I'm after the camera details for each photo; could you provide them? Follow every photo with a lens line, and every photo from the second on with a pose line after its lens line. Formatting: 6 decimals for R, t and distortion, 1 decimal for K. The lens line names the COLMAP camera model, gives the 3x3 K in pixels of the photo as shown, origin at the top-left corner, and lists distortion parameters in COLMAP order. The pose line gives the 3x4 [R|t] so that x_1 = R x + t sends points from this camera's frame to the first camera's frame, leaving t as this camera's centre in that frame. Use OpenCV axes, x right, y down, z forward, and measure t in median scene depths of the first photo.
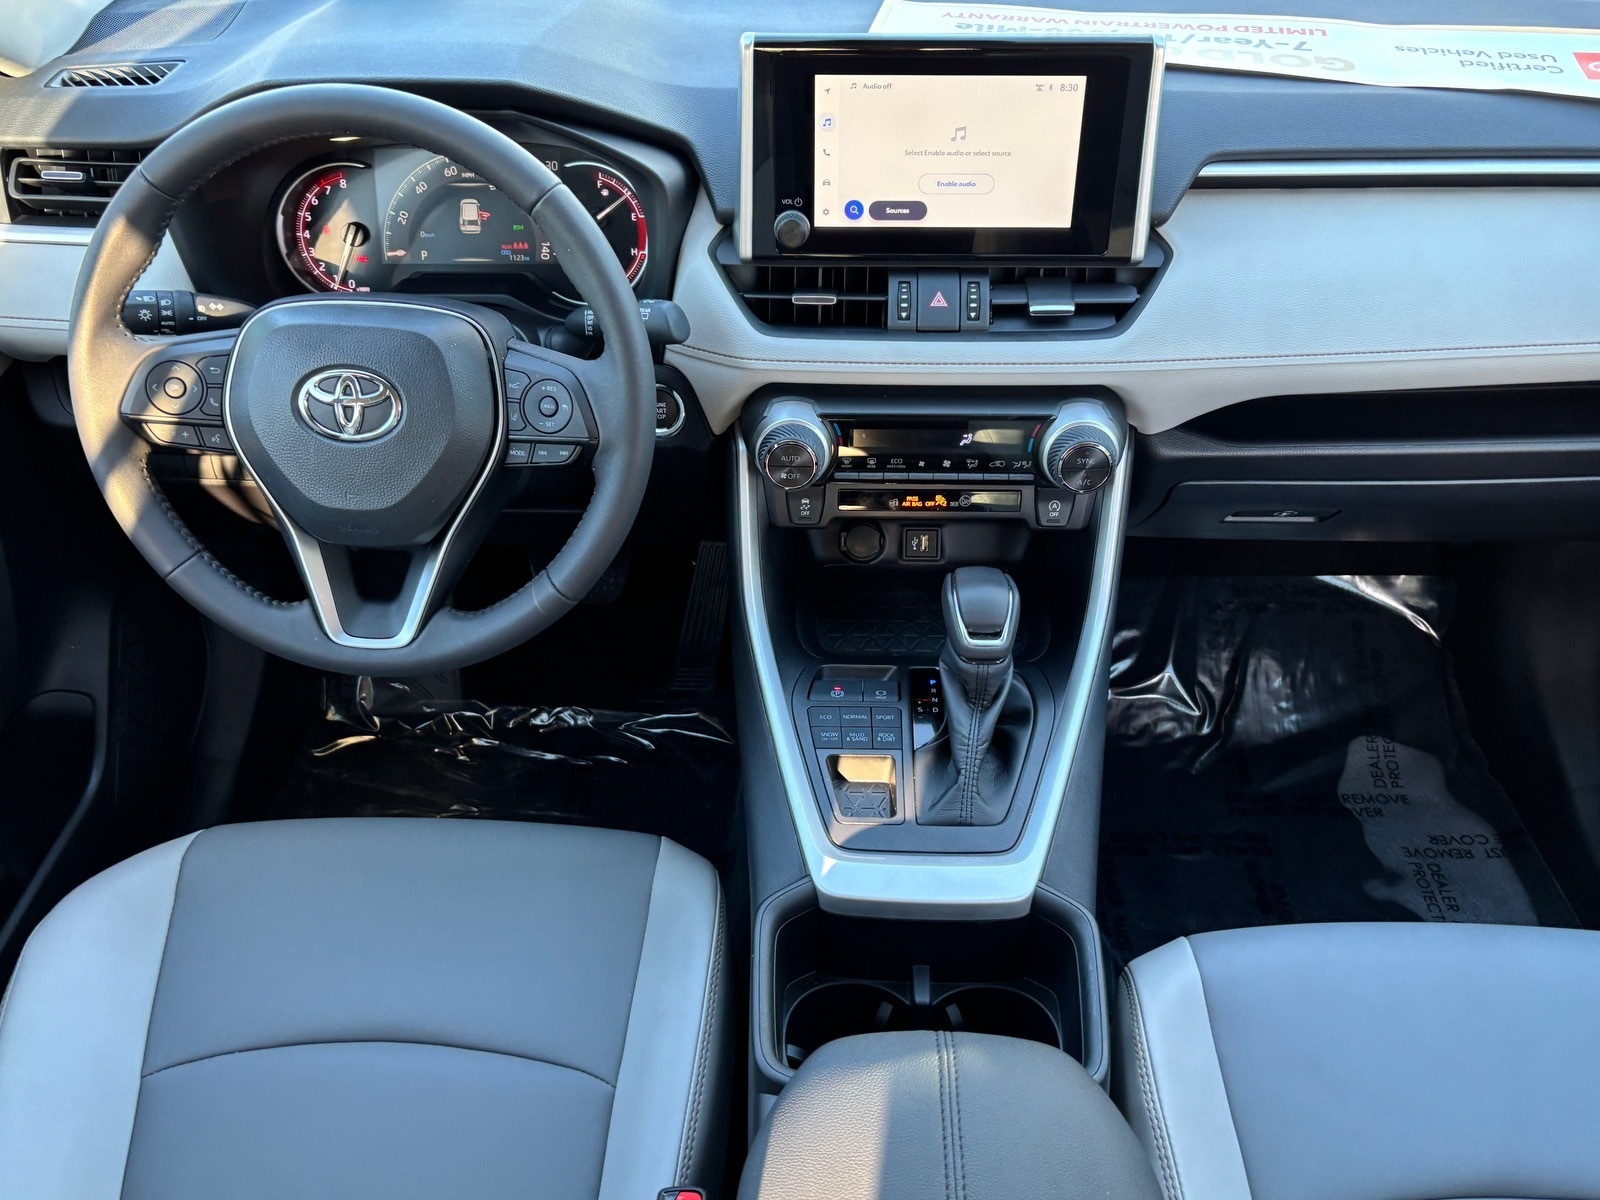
lens RADIAL K [[1330.9, 0, 796.1], [0, 1330.9, 609.3], [0, 0, 1]] dist [0.026037, -0.021783]
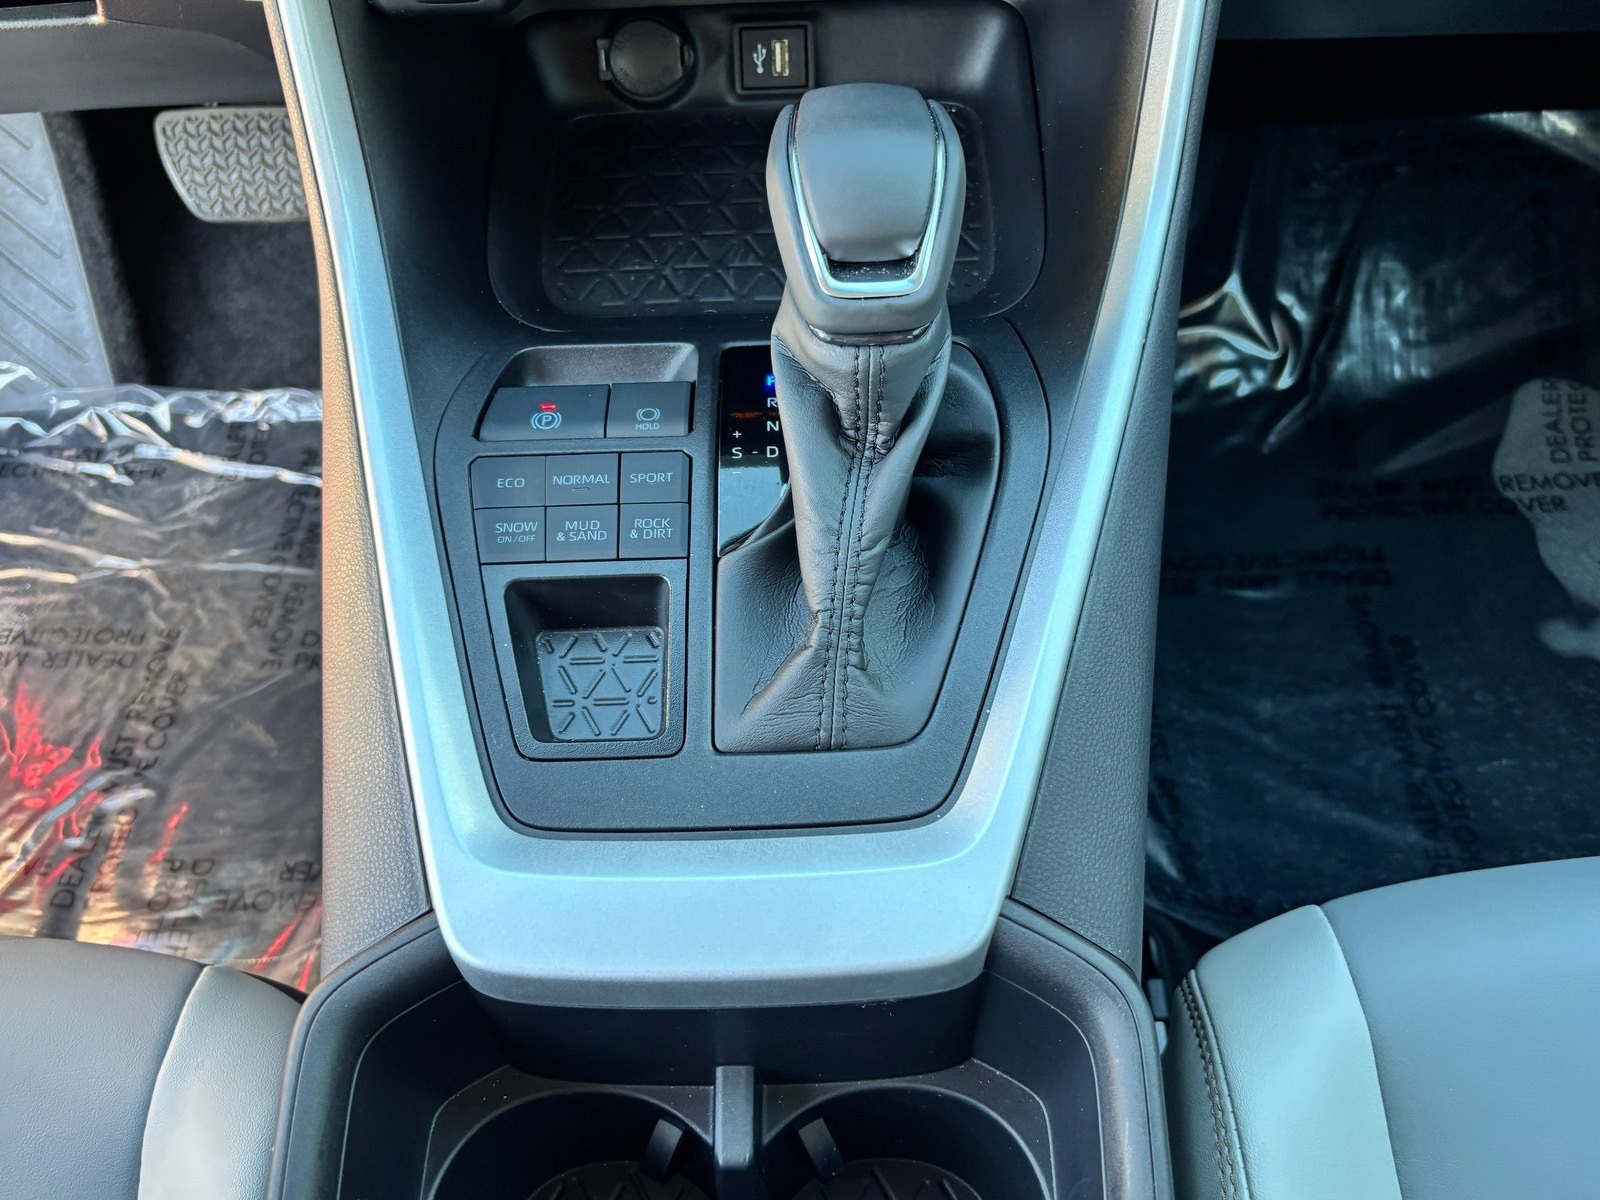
lens RADIAL K [[1334.4, 0, 796.6], [0, 1334.4, 606.0], [0, 0, 1]] dist [0.026191, -0.028557]
pose [[0.998912, -0.046644, -0.000093, 0.112907], [0.044727, 0.957272, 0.285708, 0.001227], [-0.013237, -0.285402, 0.958317, 0.587822]]
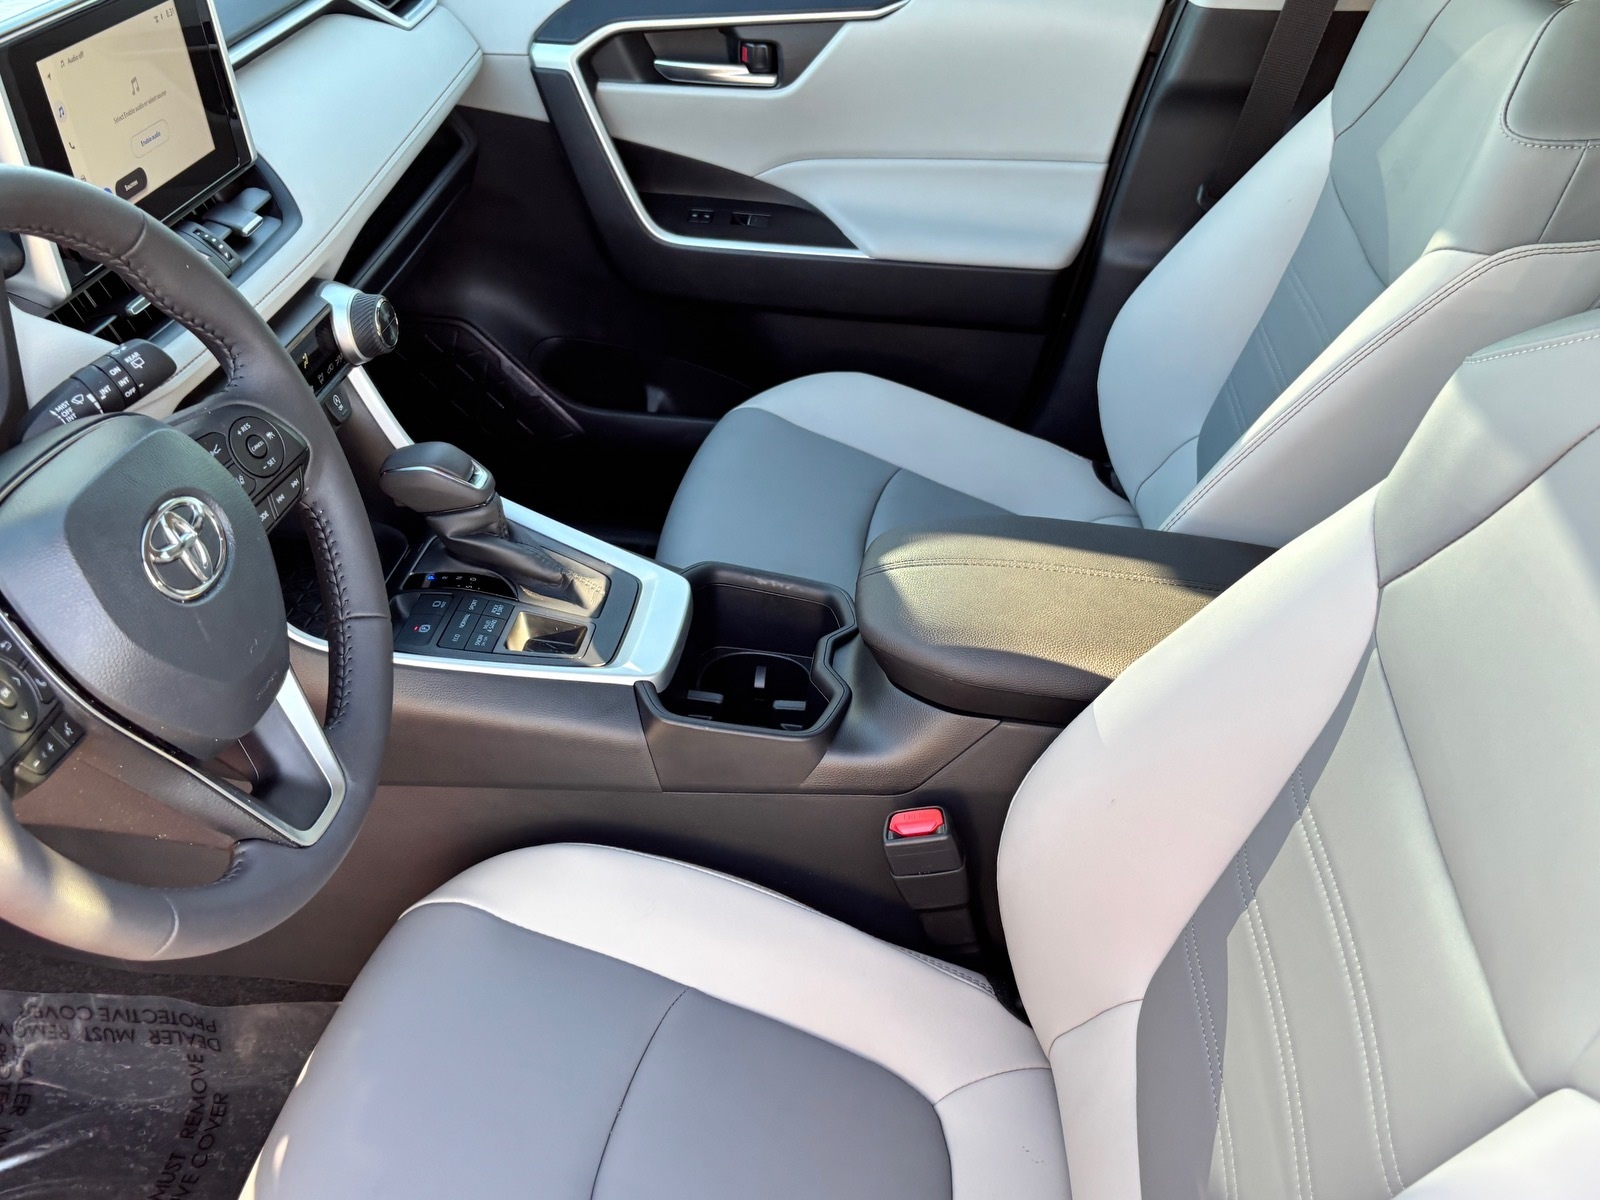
lens RADIAL K [[1547.1, 0, 796.6], [0, 1547.1, 638.5], [0, 0, 1]] dist [0.006290, 0.000000]
pose [[0.081150, -0.546448, 0.833552, -0.922441], [0.607114, 0.690358, 0.393470, -0.218568], [-0.790460, 0.474131, 0.387778, 0.361547]]
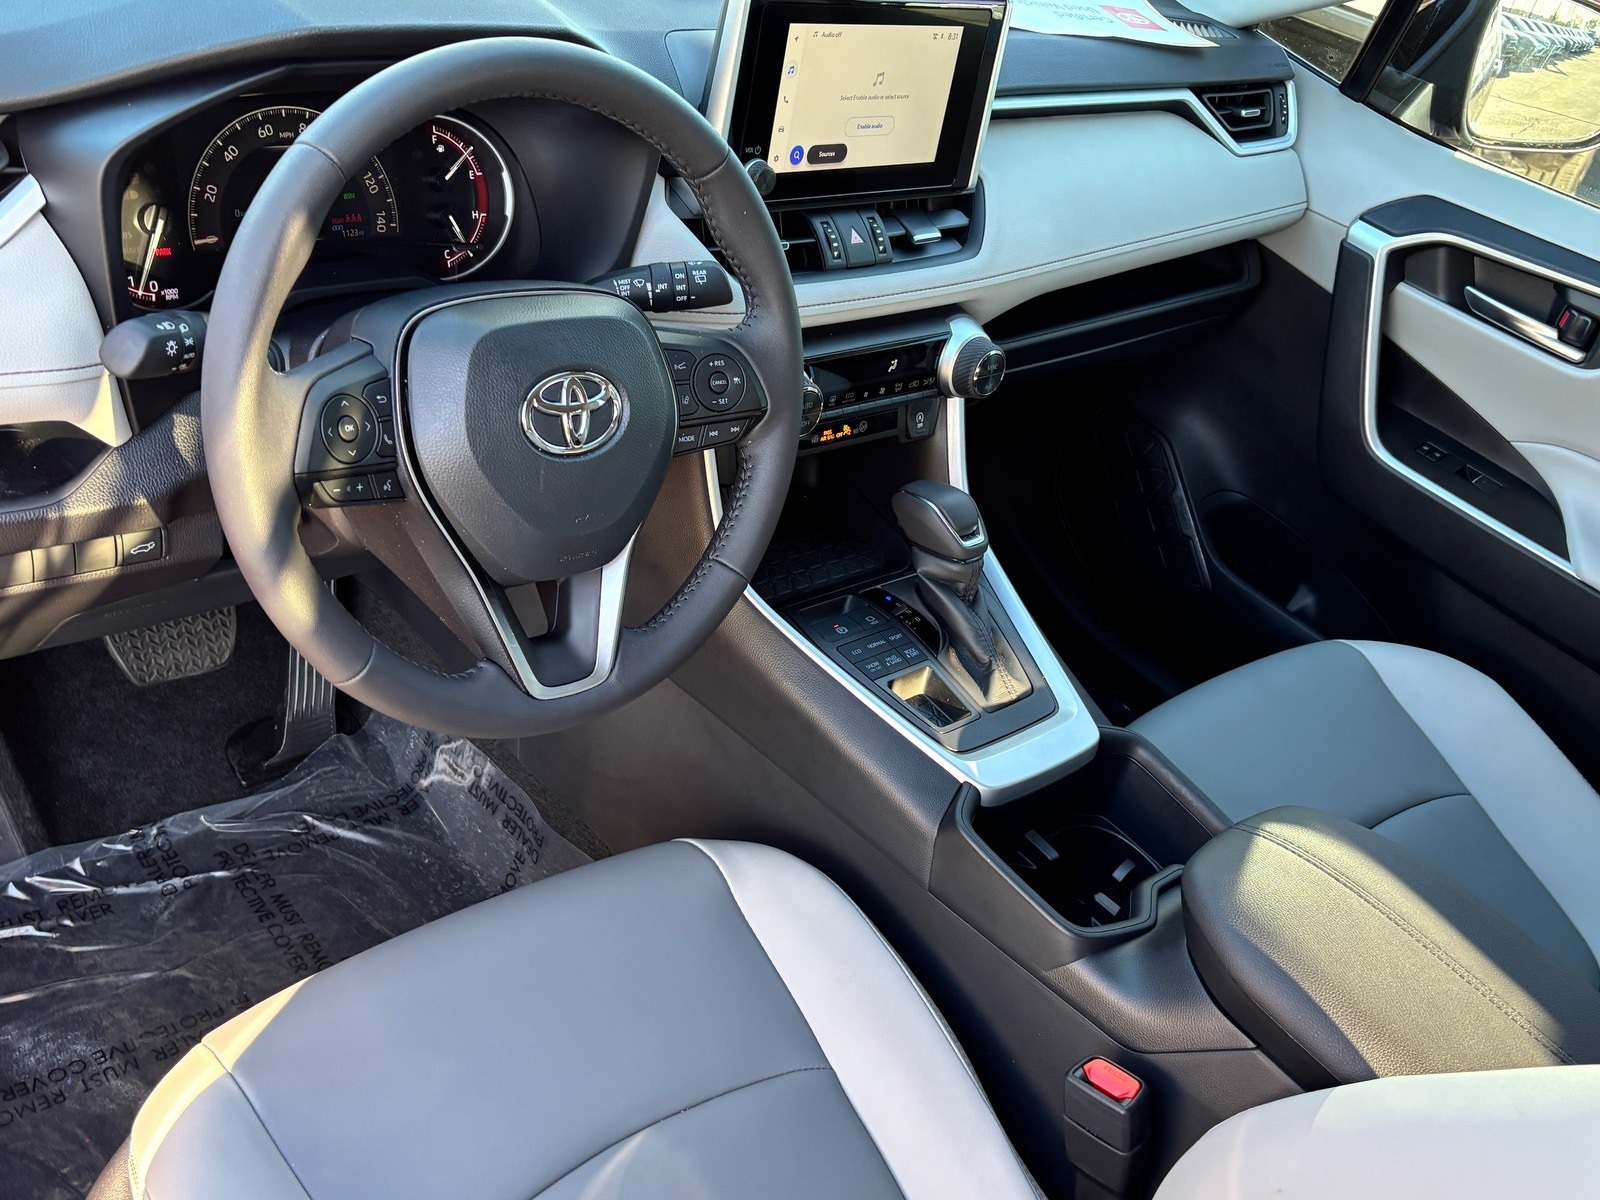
lens RADIAL K [[1547.1, 0, 768.3], [0, 1547.1, 630.7], [0, 0, 1]] dist [0.006290, 0.000000]
pose [[0.708260, -0.250957, 0.659840, -0.816244], [0.232776, 0.965428, 0.117325, -0.091240], [-0.666471, 0.070498, 0.742190, 0.163012]]
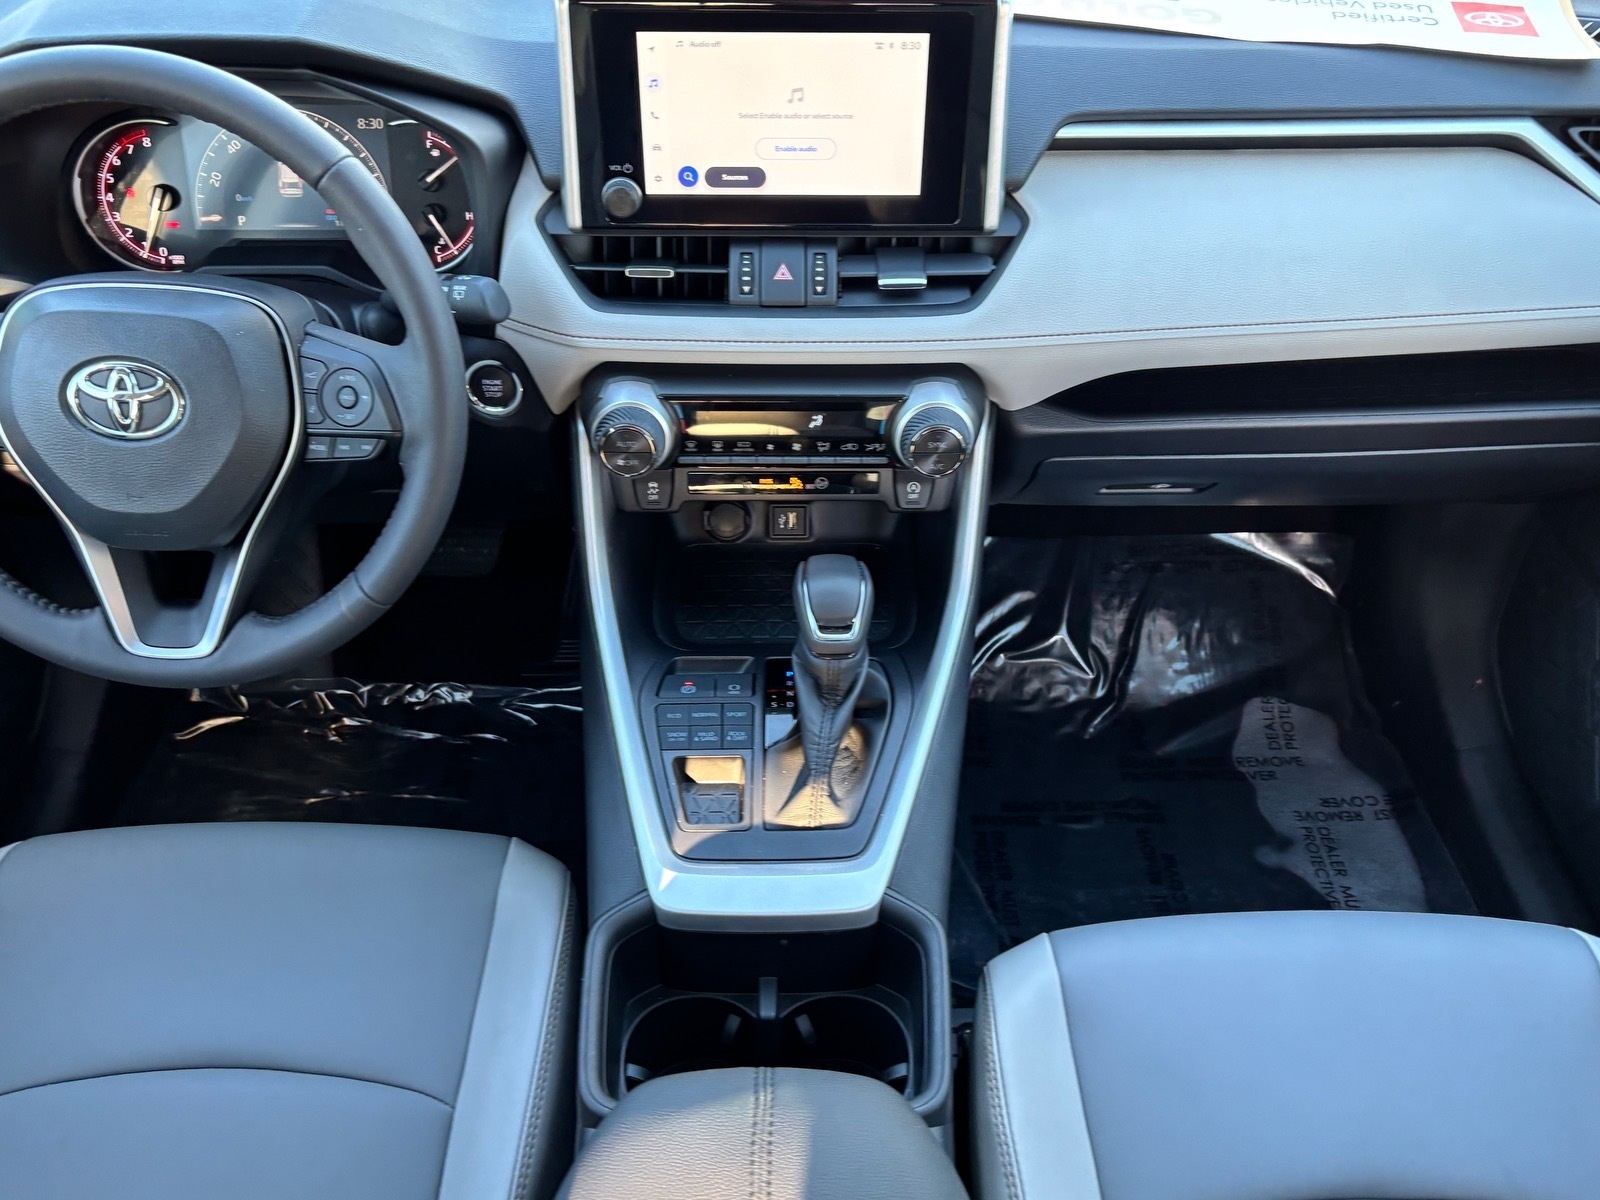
lens RADIAL K [[1330.9, 0, 805.0], [0, 1330.9, 595.9], [0, 0, 1]] dist [0.026037, -0.021783]
pose [[0.998955, -0.017054, 0.042397, 0.078260], [0.015183, 0.998913, 0.044080, -0.045389], [-0.043102, -0.043391, 0.998128, 0.051750]]
